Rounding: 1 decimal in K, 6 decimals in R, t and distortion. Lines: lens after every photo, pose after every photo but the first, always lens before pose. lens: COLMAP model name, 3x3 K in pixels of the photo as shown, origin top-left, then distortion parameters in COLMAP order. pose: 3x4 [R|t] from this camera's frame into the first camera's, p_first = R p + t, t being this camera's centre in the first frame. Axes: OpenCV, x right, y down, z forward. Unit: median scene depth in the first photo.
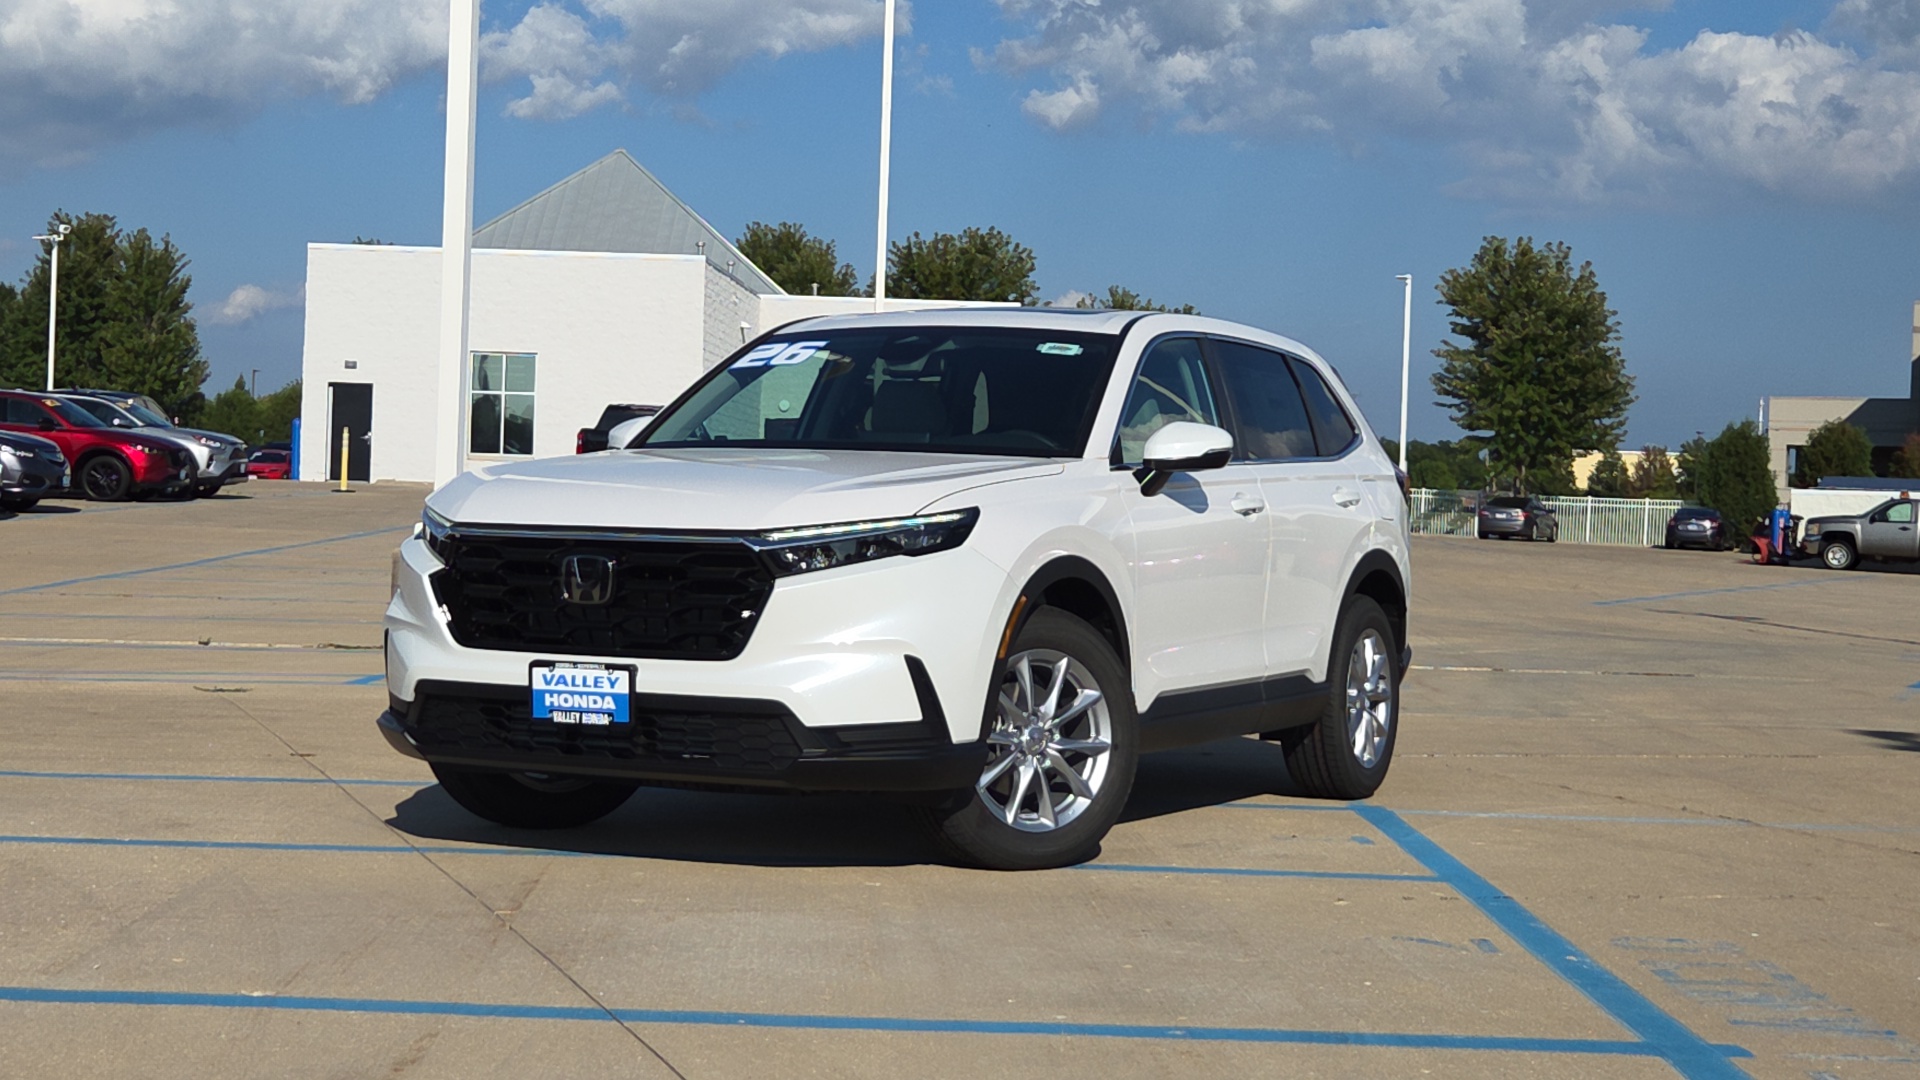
lens RADIAL K [[3081.3, 0, 960.0], [0, 3081.3, 540.0], [0, 0, 1]] dist [0.153378, -0.125028]
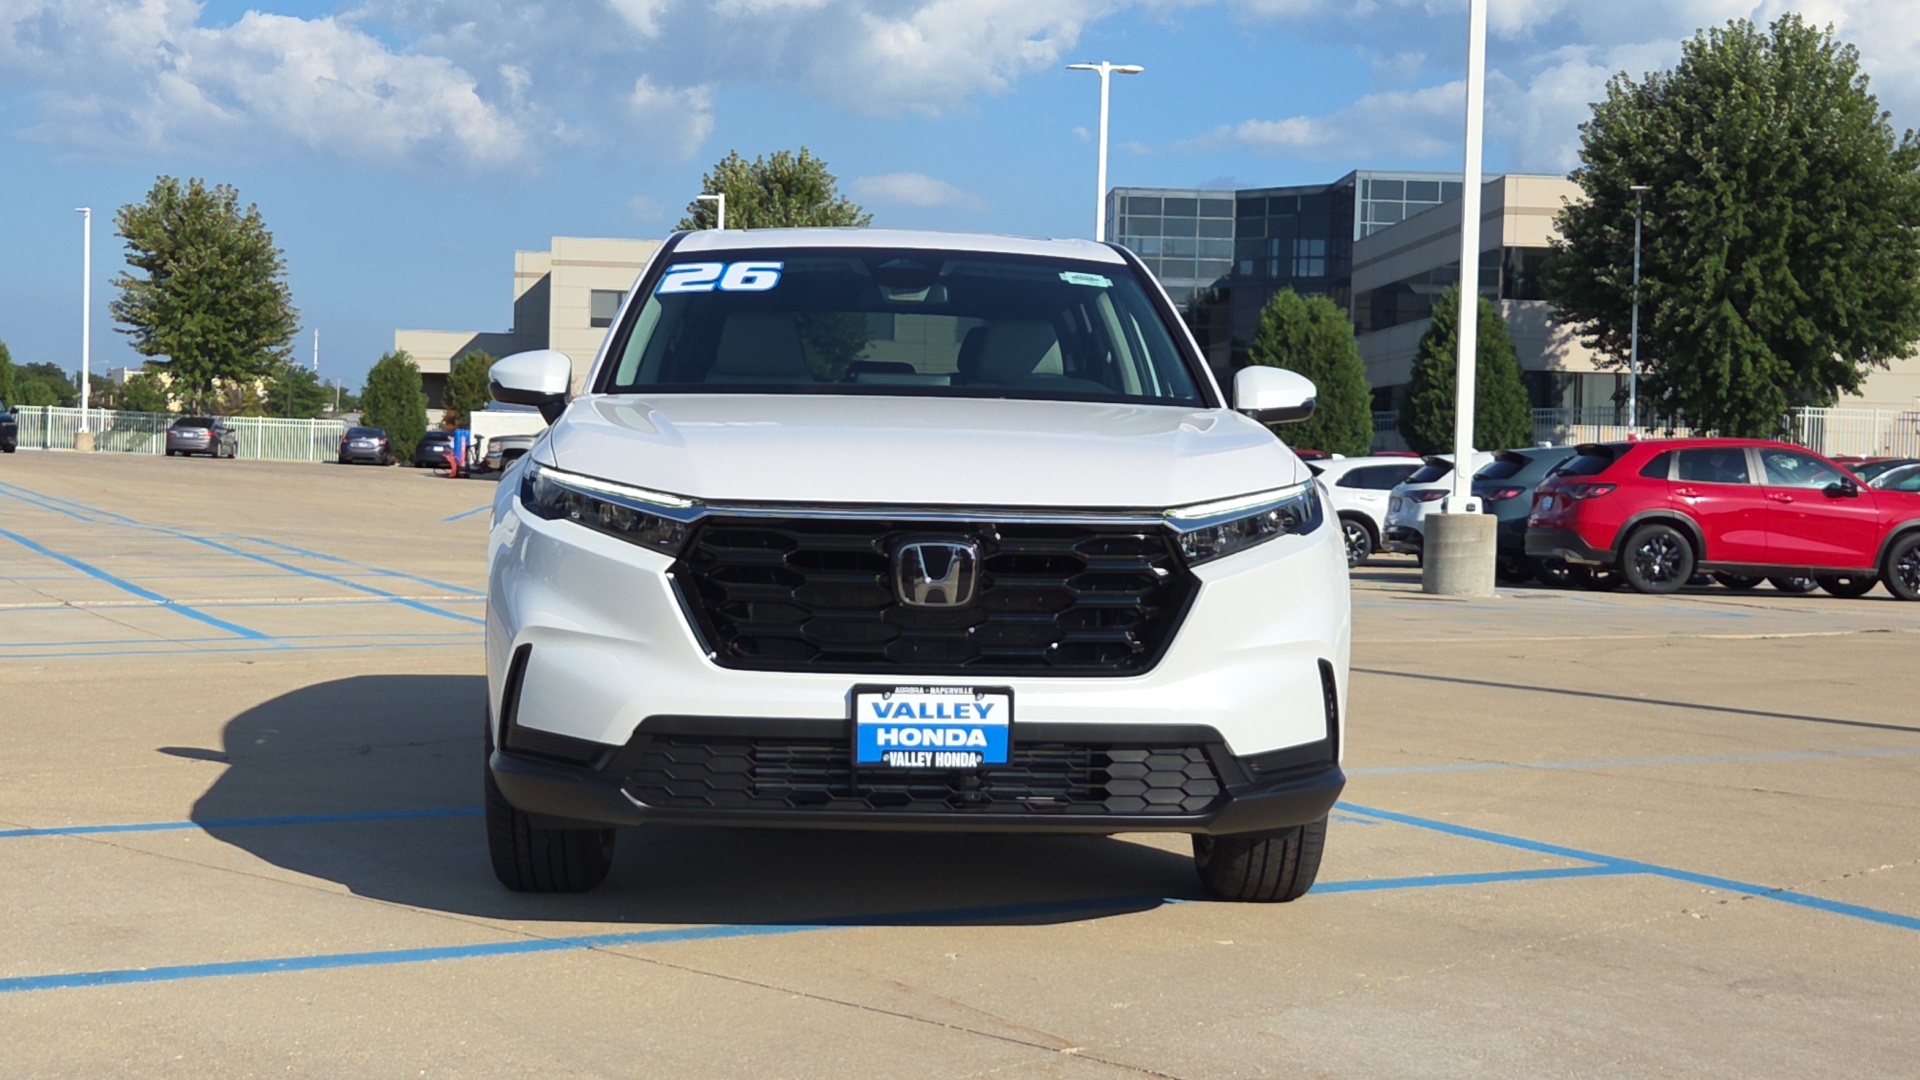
lens RADIAL K [[2654.7, 0, 951.8], [0, 2654.7, 543.2], [0, 0, 1]] dist [0.083660, -0.087520]
pose [[0.872085, -0.023374, 0.488795, -0.340129], [0.006409, 0.999318, 0.036354, -0.014373], [-0.489312, -0.028571, 0.871641, 0.342876]]
